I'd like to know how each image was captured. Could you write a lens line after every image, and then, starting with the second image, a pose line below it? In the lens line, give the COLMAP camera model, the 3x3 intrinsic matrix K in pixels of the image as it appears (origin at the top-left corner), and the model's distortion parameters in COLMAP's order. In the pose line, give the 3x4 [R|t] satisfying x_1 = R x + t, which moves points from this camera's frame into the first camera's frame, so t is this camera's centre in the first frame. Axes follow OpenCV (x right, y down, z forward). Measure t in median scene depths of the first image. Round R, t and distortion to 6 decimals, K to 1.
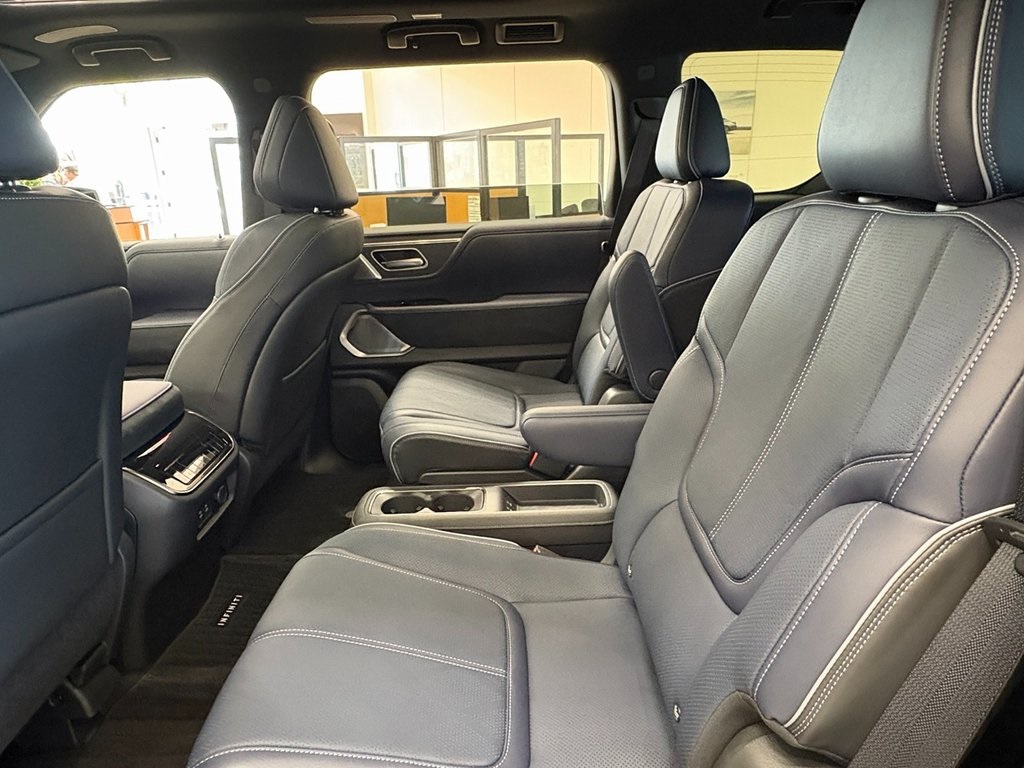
lens RADIAL K [[639.1, 0, 487.2], [0, 639.1, 388.1], [0, 0, 1]] dist [-0.003609, 0.001010]
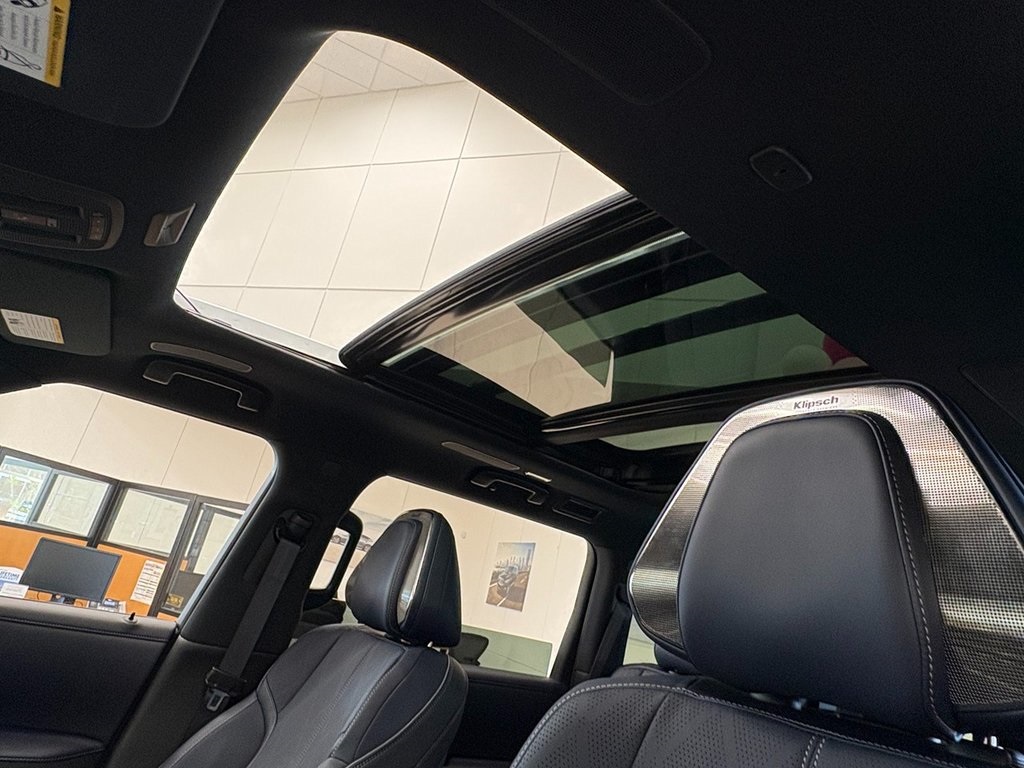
lens RADIAL K [[649.4, 0, 504.6], [0, 649.4, 377.1], [0, 0, 1]] dist [0.005152, 0.002627]
pose [[0.782258, 0.392577, 0.483689, -0.168903], [-0.042198, 0.808054, -0.587596, -0.015624], [-0.621524, 0.439241, 0.648673, 0.055513]]
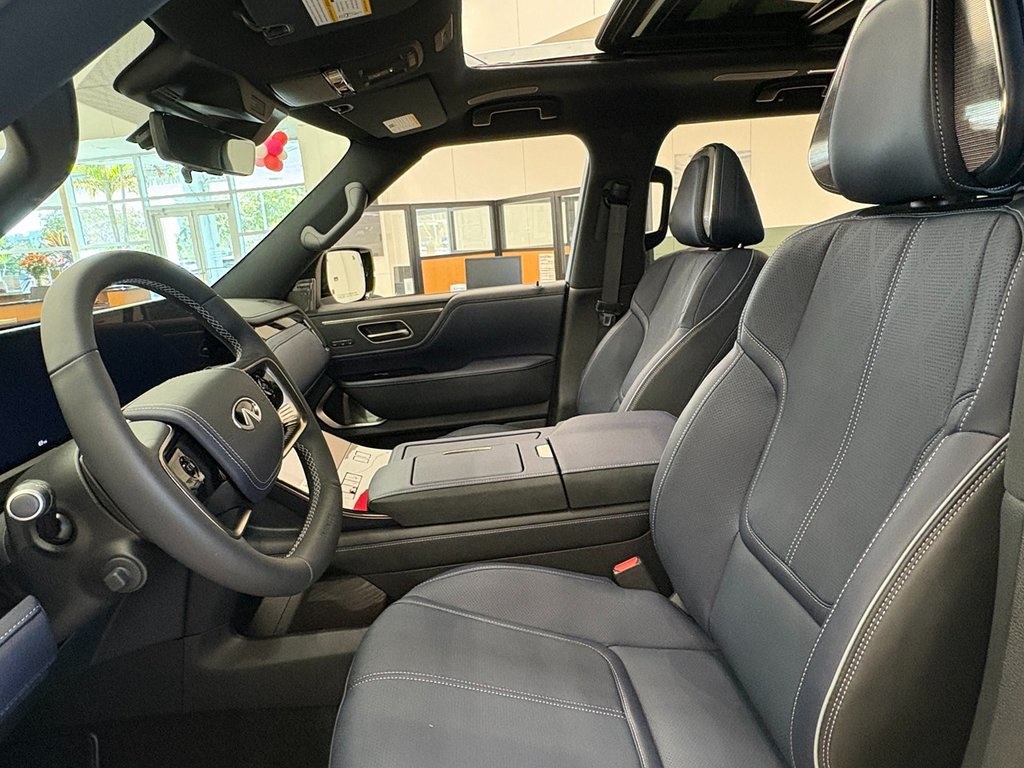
lens RADIAL K [[649.4, 0, 504.6], [0, 649.4, 377.1], [0, 0, 1]] dist [0.005152, 0.002627]
pose [[0.995743, -0.057108, 0.072354, -0.171905], [0.065068, 0.991472, -0.112917, 0.008008], [-0.065289, 0.117145, 0.990966, -0.004835]]
